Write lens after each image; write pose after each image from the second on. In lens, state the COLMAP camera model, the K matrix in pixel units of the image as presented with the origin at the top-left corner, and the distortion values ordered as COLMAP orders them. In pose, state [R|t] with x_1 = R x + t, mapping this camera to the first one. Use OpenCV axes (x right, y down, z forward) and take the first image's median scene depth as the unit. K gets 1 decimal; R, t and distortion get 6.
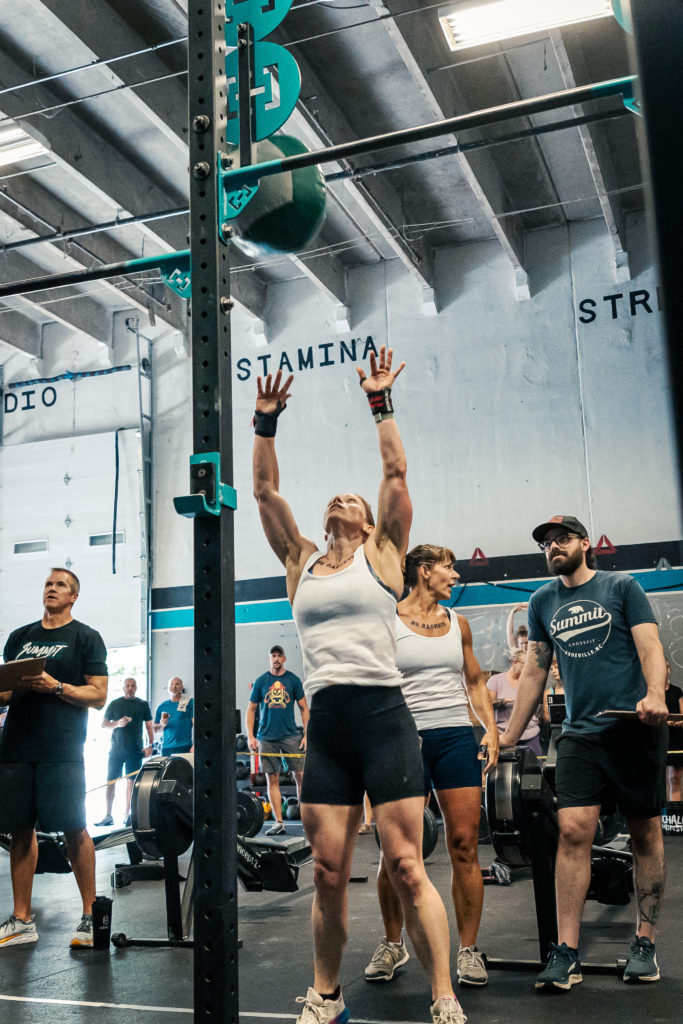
lens RADIAL K [[1095.3, 0, 341.5], [0, 1095.3, 512.0], [0, 0, 1]] dist [0.056416, -0.011049]
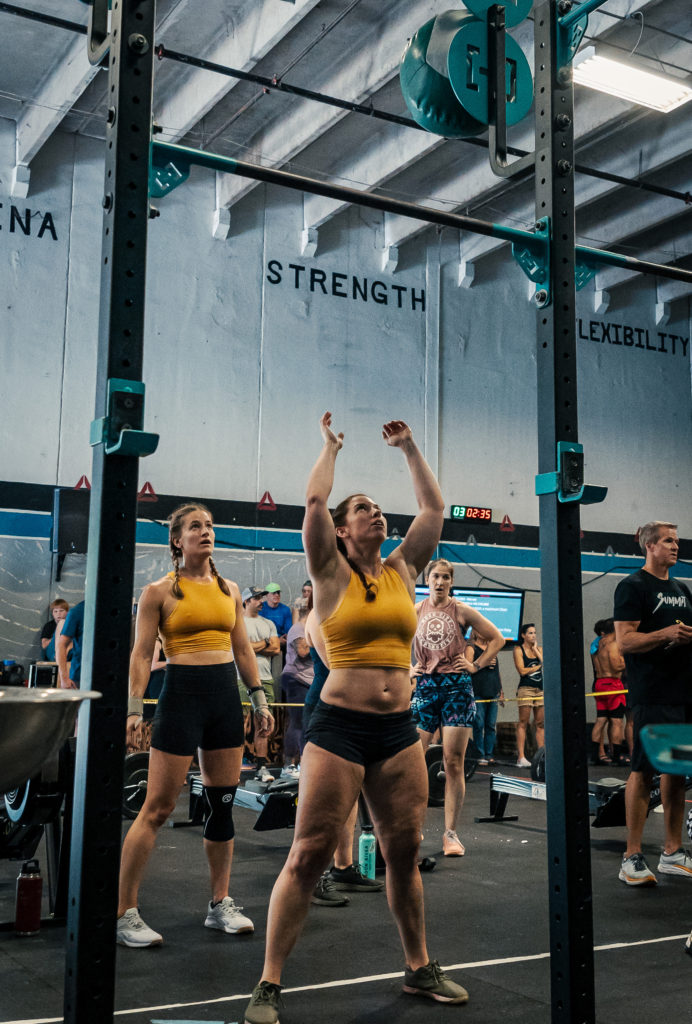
lens RADIAL K [[1198.2, 0, 348.1], [0, 1198.2, 450.3], [0, 0, 1]] dist [0.414188, -1.590507]
pose [[0.625889, 0.183204, 0.758089, -0.559038], [-0.183768, 0.979293, -0.084940, 0.063011], [-0.757953, -0.086150, 0.646596, 0.207417]]
